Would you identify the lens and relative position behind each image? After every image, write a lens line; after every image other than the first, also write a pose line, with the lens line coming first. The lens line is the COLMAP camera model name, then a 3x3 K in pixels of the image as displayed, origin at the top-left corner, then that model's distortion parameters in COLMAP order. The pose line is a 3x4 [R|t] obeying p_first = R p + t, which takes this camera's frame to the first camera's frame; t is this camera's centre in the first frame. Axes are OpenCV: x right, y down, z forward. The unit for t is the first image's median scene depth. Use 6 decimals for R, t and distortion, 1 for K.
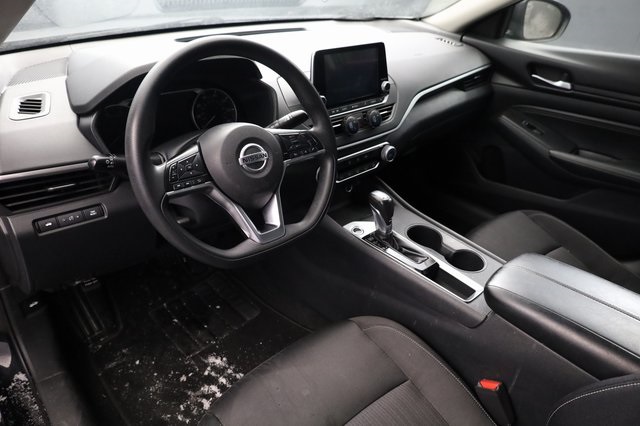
lens RADIAL K [[443.1, 0, 319.9], [0, 443.1, 211.9], [0, 0, 1]] dist [-0.008082, 0.000041]
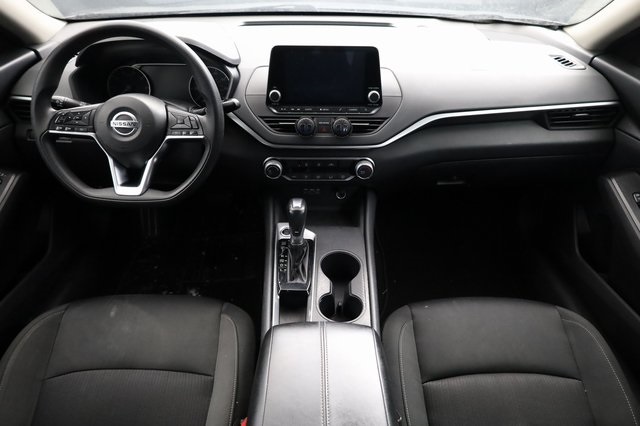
lens RADIAL K [[443.1, 0, 317.0], [0, 443.1, 211.3], [0, 0, 1]] dist [-0.008082, 0.000041]
pose [[0.742750, 0.341603, -0.575874, 0.642240], [-0.323117, 0.936159, 0.138572, -0.149421], [0.586446, 0.083150, 0.805709, 0.225997]]
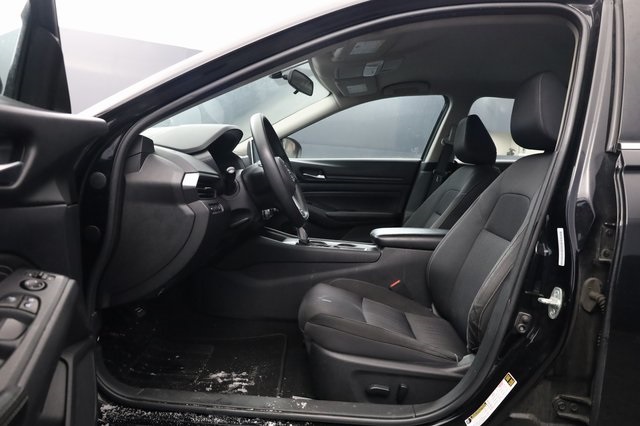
lens RADIAL K [[443.1, 0, 321.0], [0, 443.1, 213.6], [0, 0, 1]] dist [-0.008082, 0.000041]
pose [[0.693061, -0.079673, 0.716462, -0.925256], [0.354546, 0.903033, -0.242545, 0.351481], [-0.627665, 0.422117, 0.654105, -0.163515]]
